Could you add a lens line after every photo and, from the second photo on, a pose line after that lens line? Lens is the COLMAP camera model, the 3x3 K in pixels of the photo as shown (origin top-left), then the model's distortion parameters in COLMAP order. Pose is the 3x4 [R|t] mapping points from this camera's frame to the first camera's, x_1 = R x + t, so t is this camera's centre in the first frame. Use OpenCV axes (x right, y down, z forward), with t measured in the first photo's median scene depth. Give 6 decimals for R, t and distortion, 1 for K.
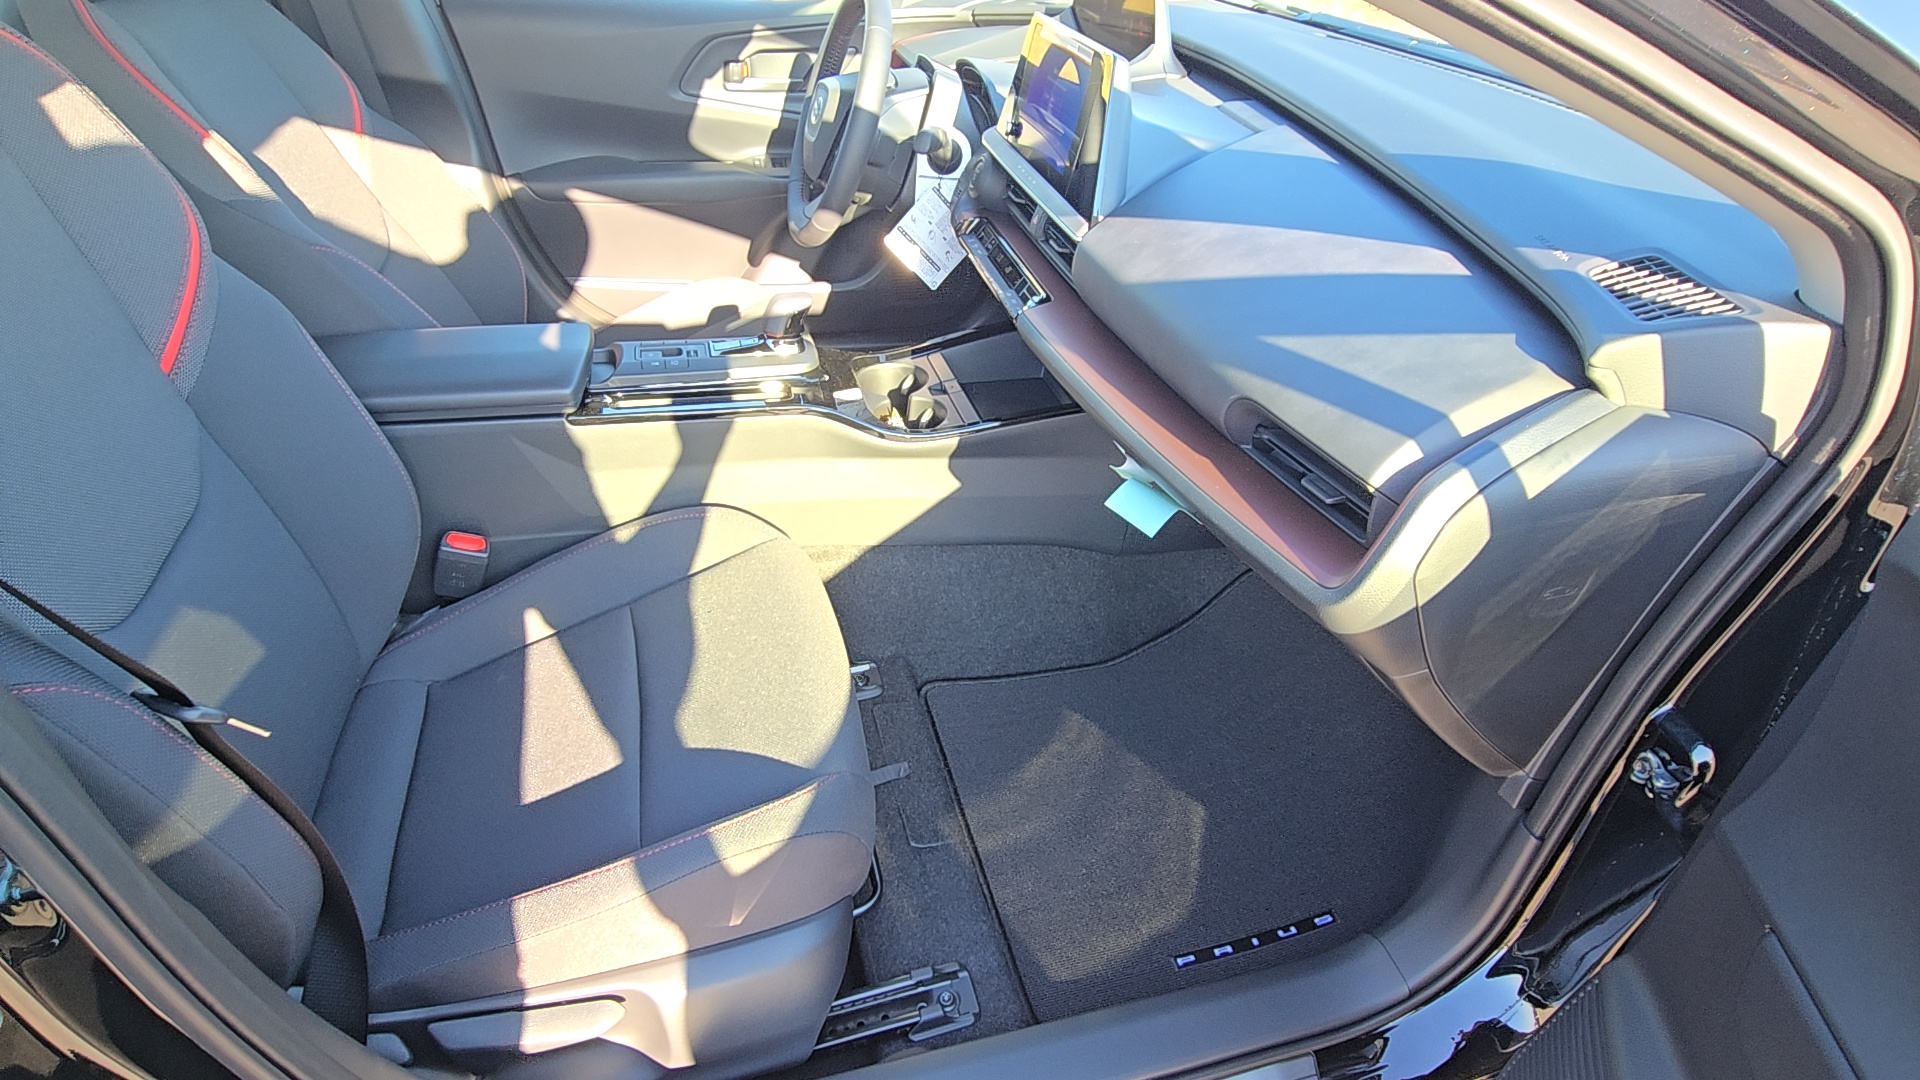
lens RADIAL K [[975.2, 0, 964.4], [0, 975.2, 540.1], [0, 0, 1]] dist [0.001564, 0.000987]
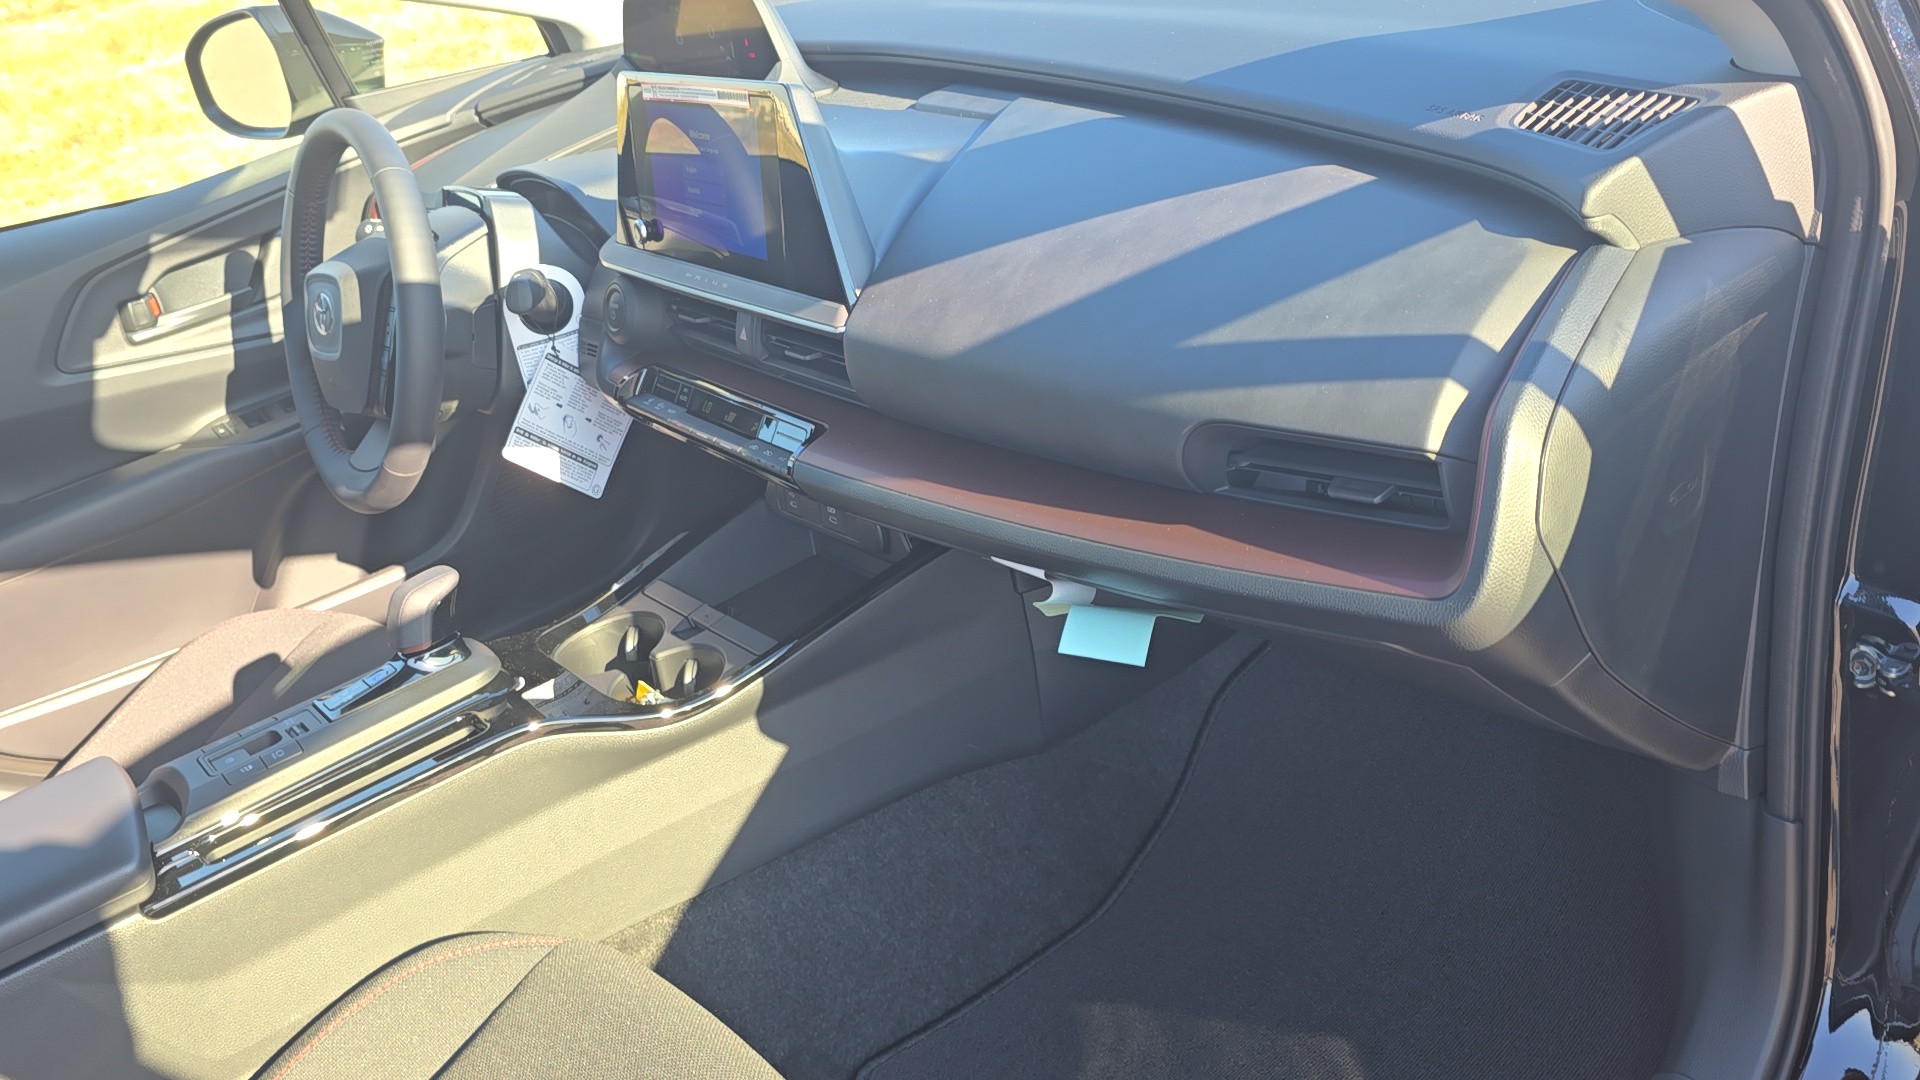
lens RADIAL K [[1594.2, 0, 960.0], [0, 1594.2, 540.0], [0, 0, 1]] dist [-0.008065, -0.002679]
pose [[0.892066, -0.381512, 0.242213, -0.115761], [0.419842, 0.897965, -0.131876, 0.007626], [-0.167187, 0.219333, 0.961219, -0.055605]]
